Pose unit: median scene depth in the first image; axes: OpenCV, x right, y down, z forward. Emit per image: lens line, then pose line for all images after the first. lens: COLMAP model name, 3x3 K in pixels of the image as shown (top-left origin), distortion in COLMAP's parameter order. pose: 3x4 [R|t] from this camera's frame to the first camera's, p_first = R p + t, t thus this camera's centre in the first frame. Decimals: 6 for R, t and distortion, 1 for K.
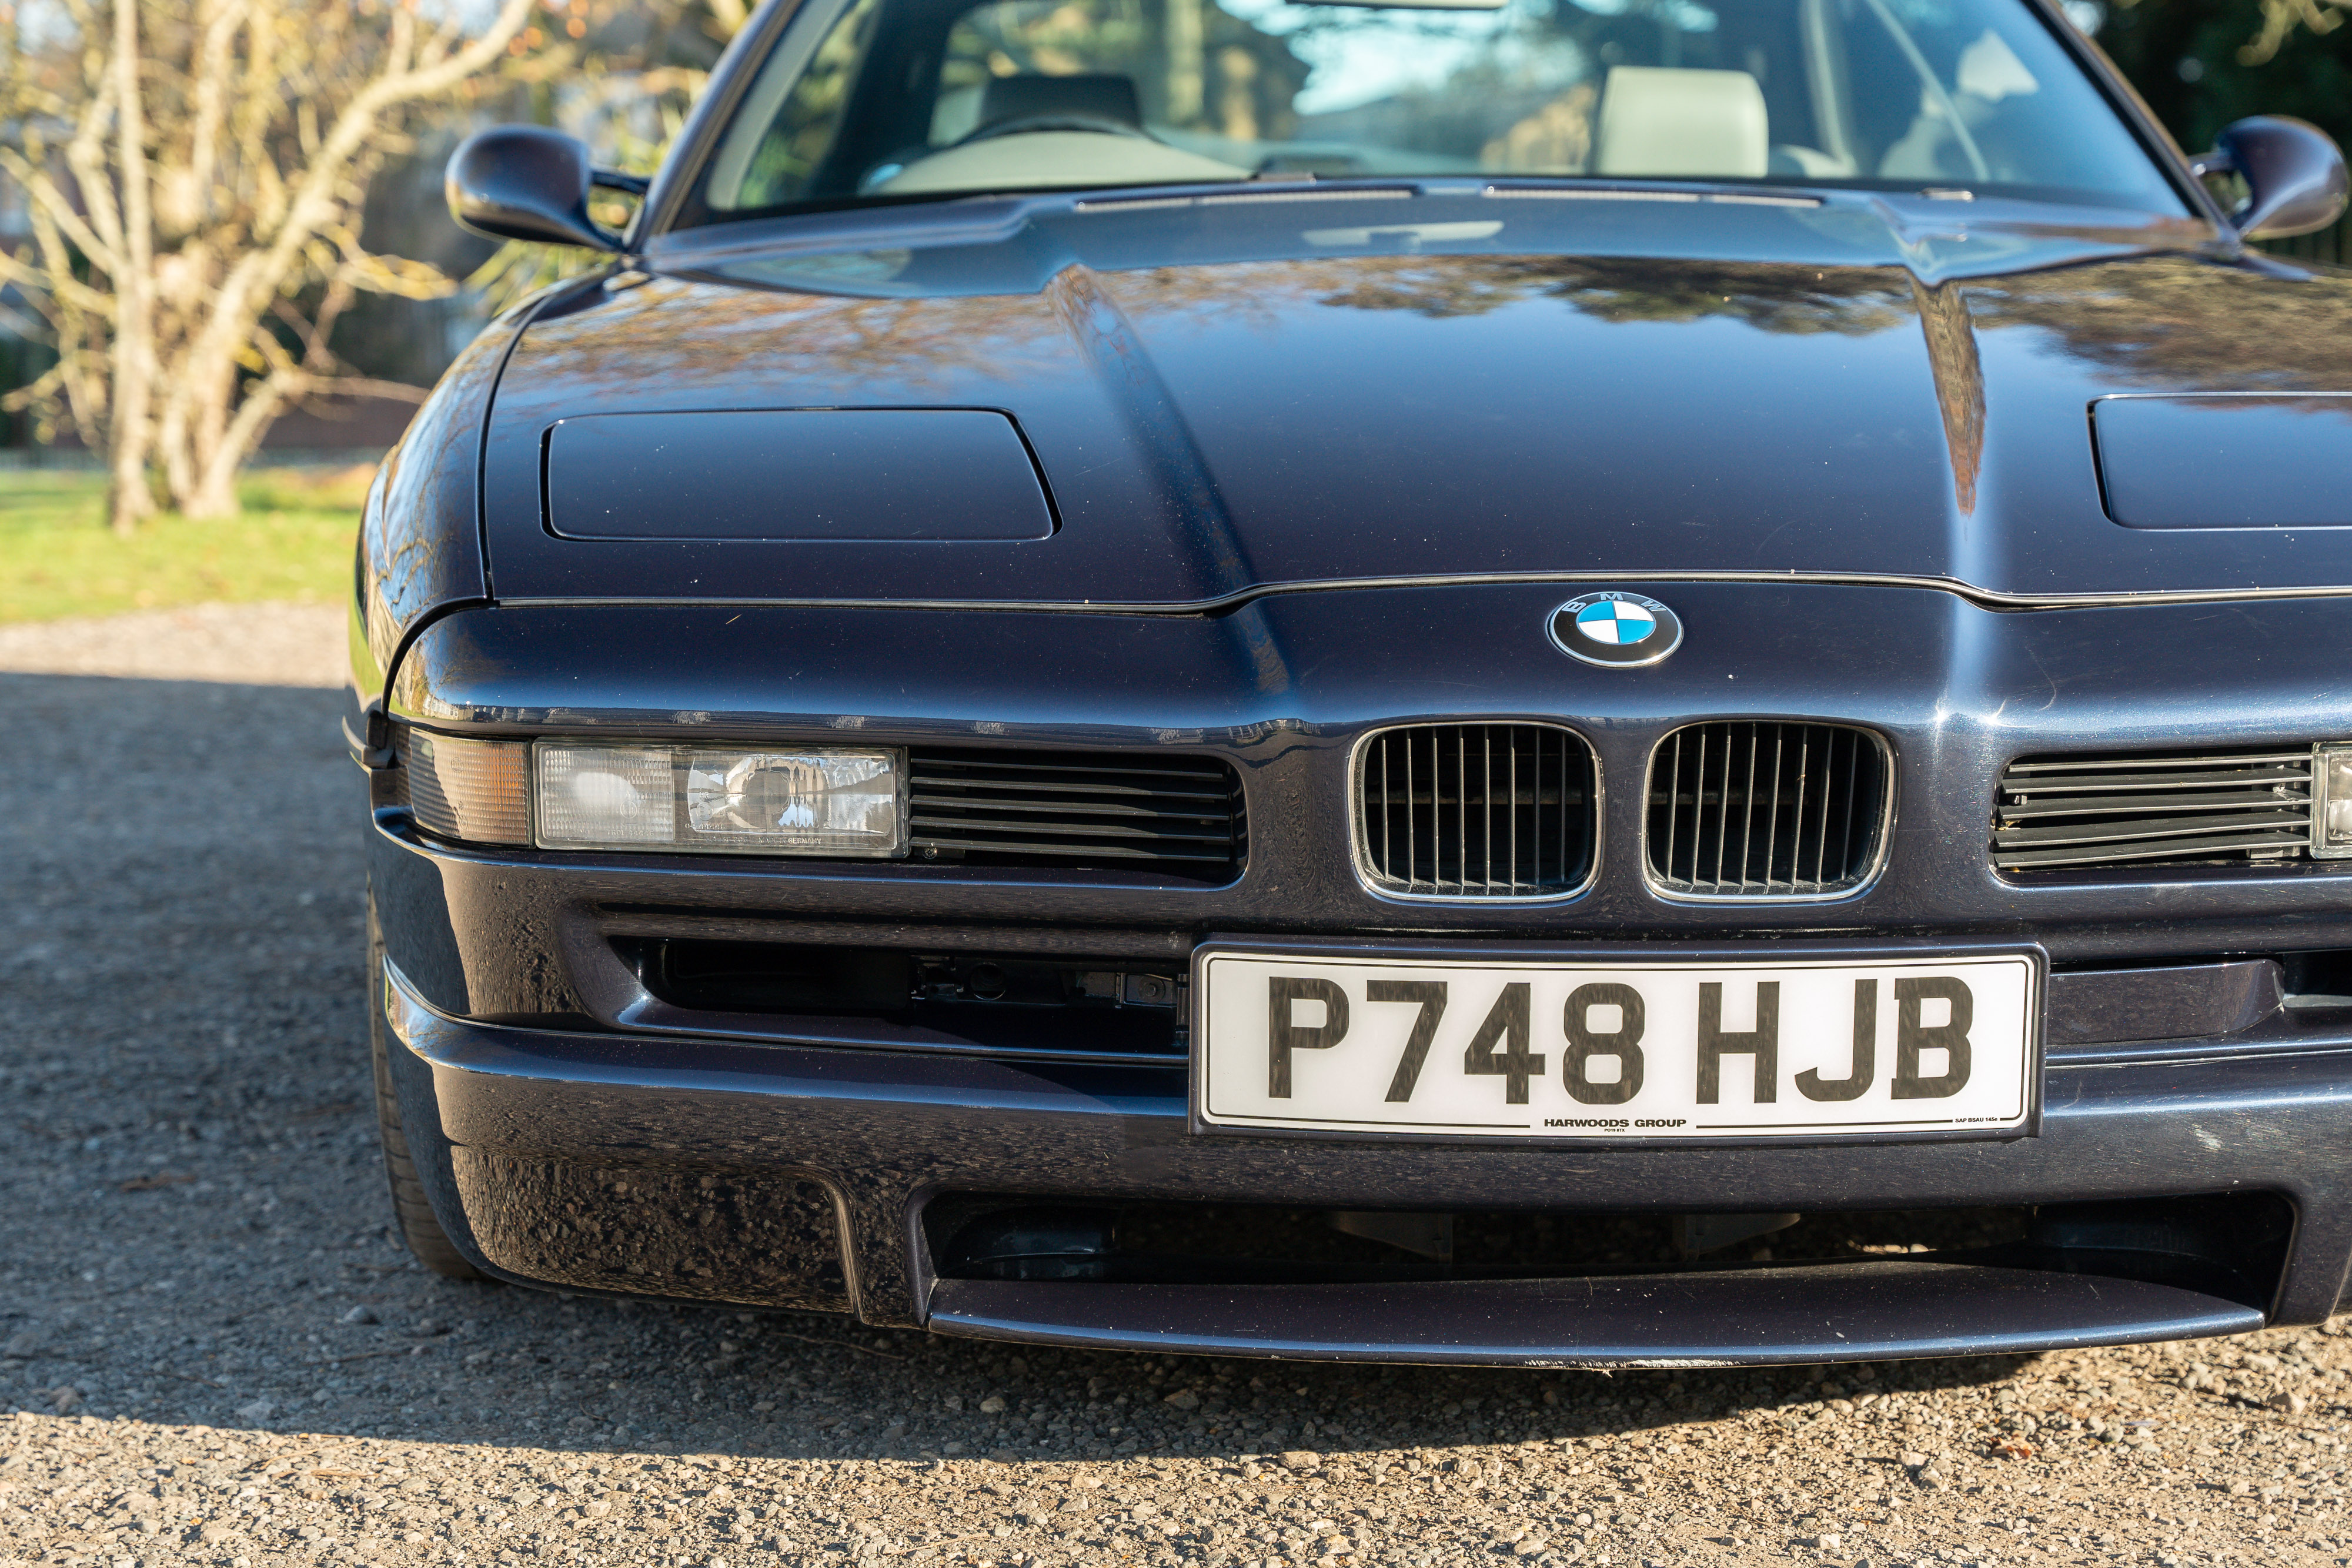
lens RADIAL K [[4125.4, 0, 1175.2], [0, 4125.4, 778.0], [0, 0, 1]] dist [0.277614, 0.000000]
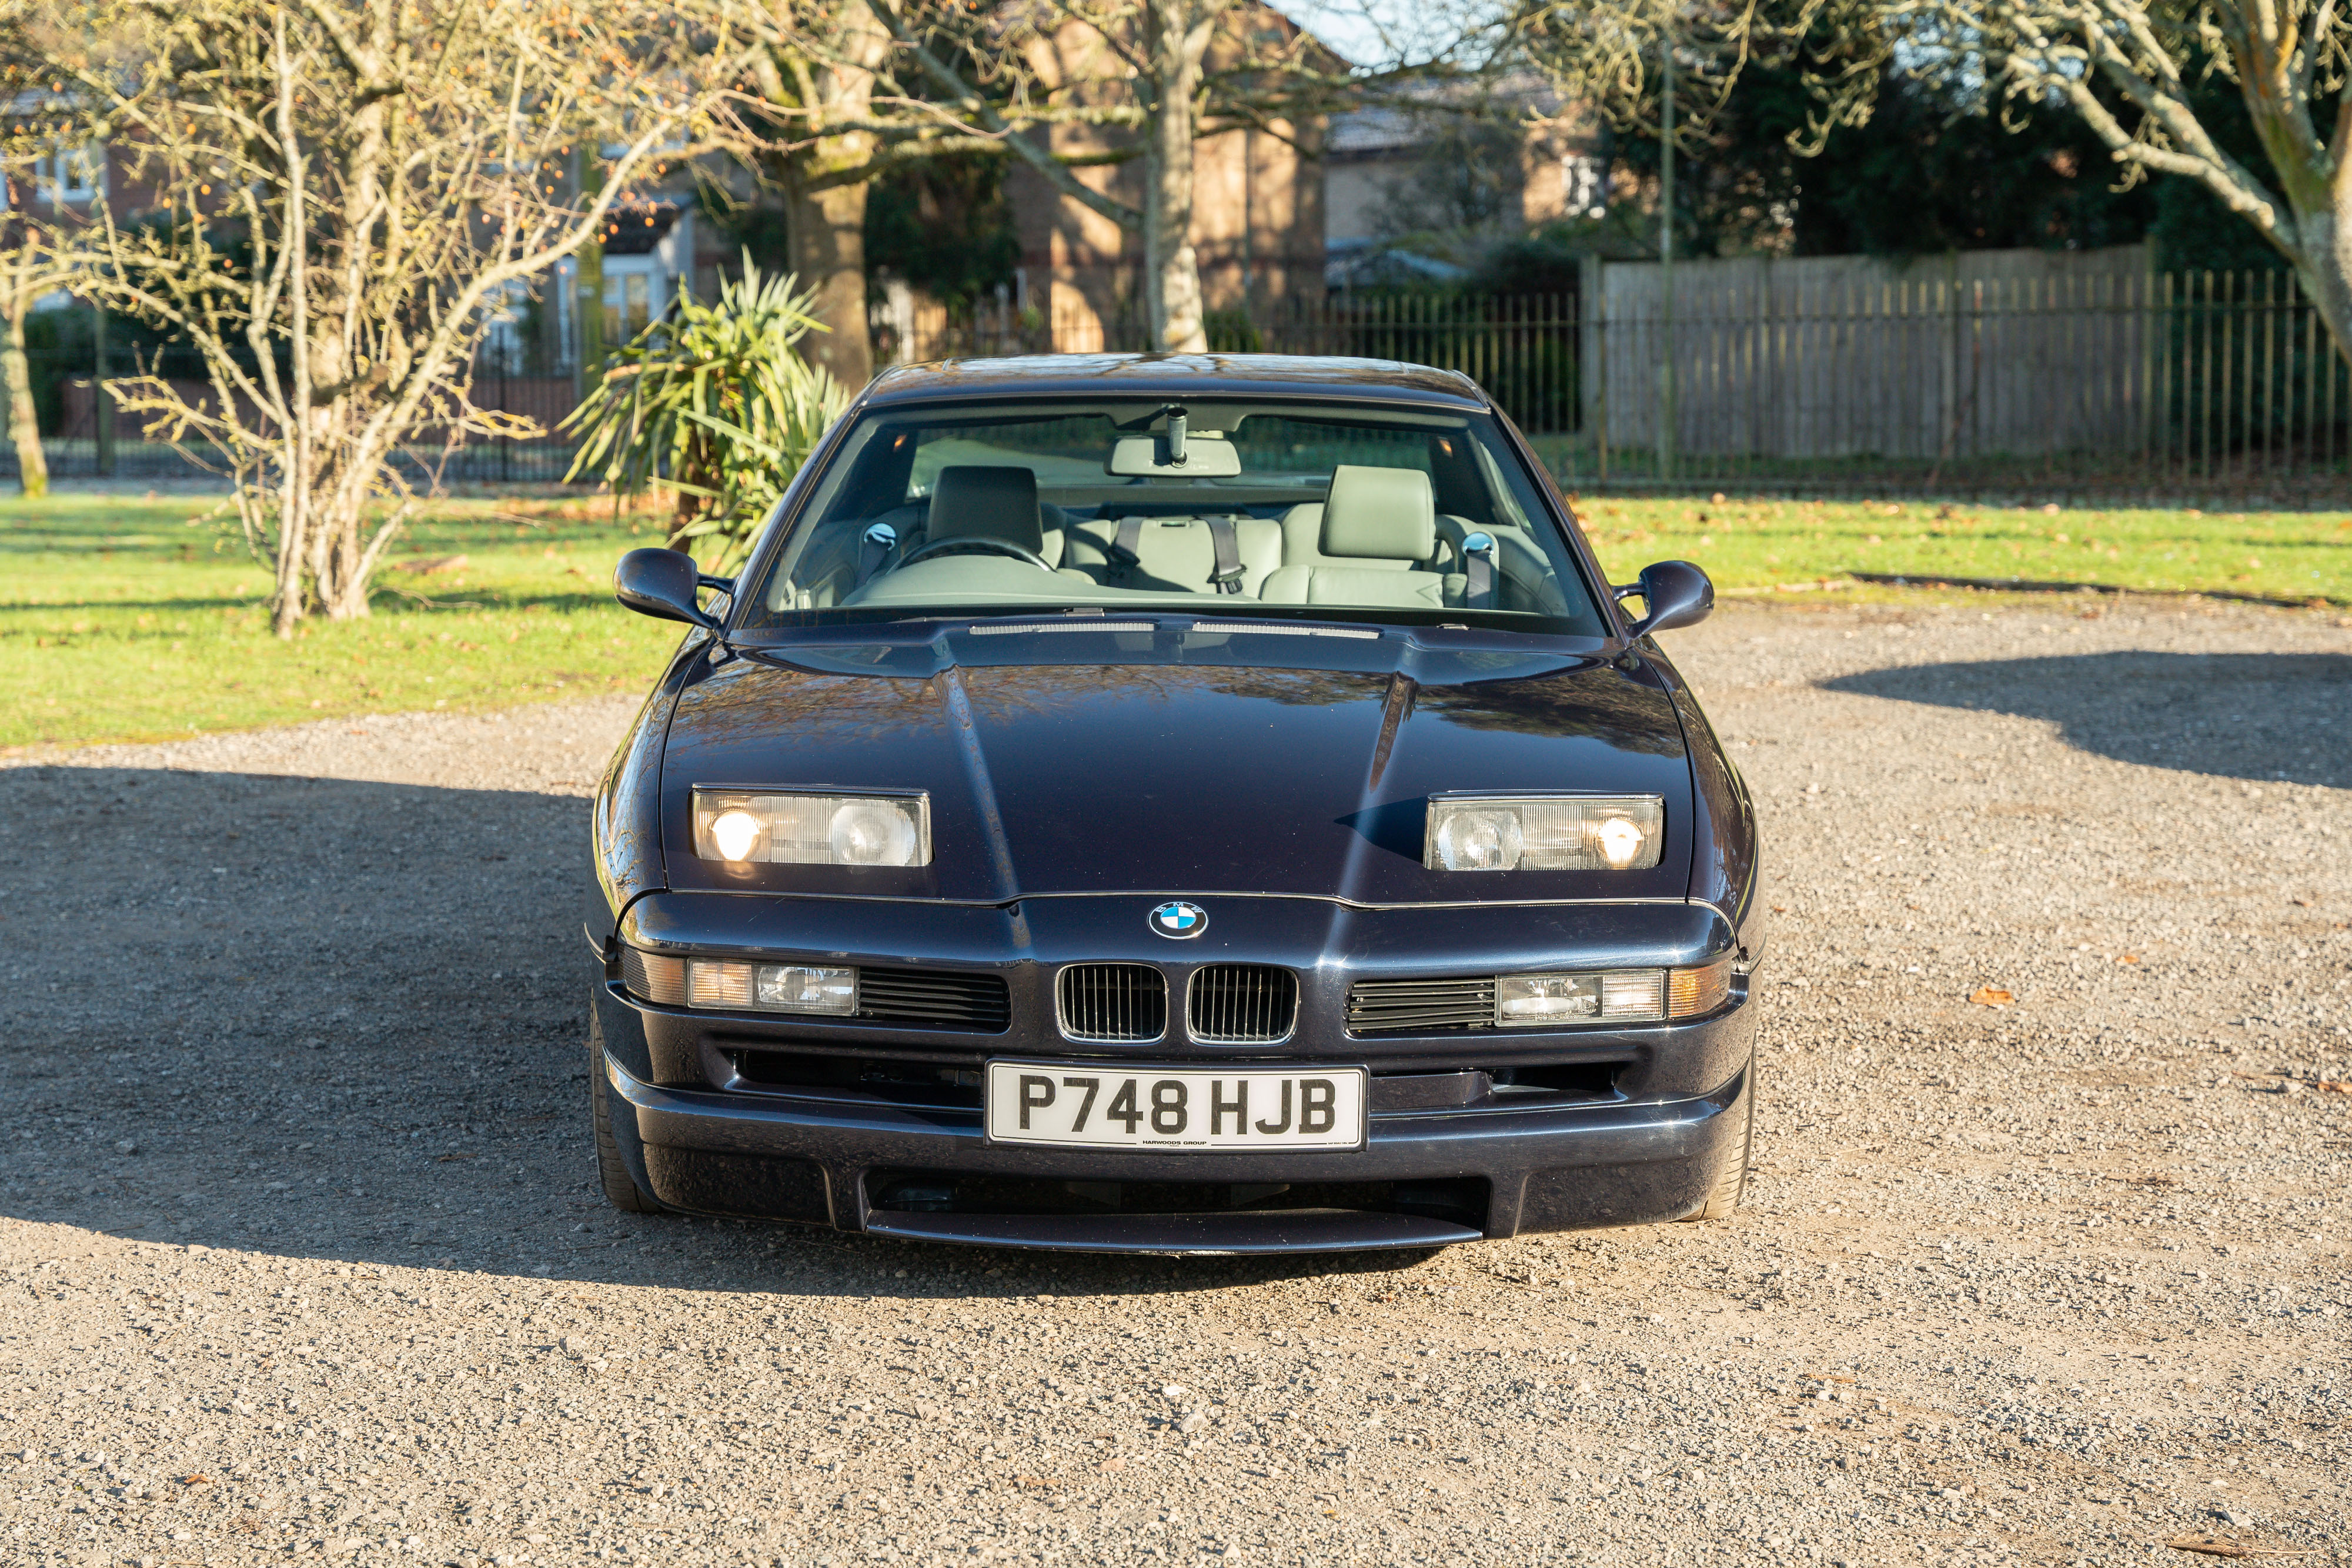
lens RADIAL K [[4474.6, 0, 1181.1], [0, 4474.6, 776.3], [0, 0, 1]] dist [0.257723, 0.000000]
pose [[0.999799, 0.016495, -0.011419, 0.132440], [-0.016385, 0.999819, 0.009676, -0.135046], [0.011576, -0.009487, 0.999888, -1.385417]]
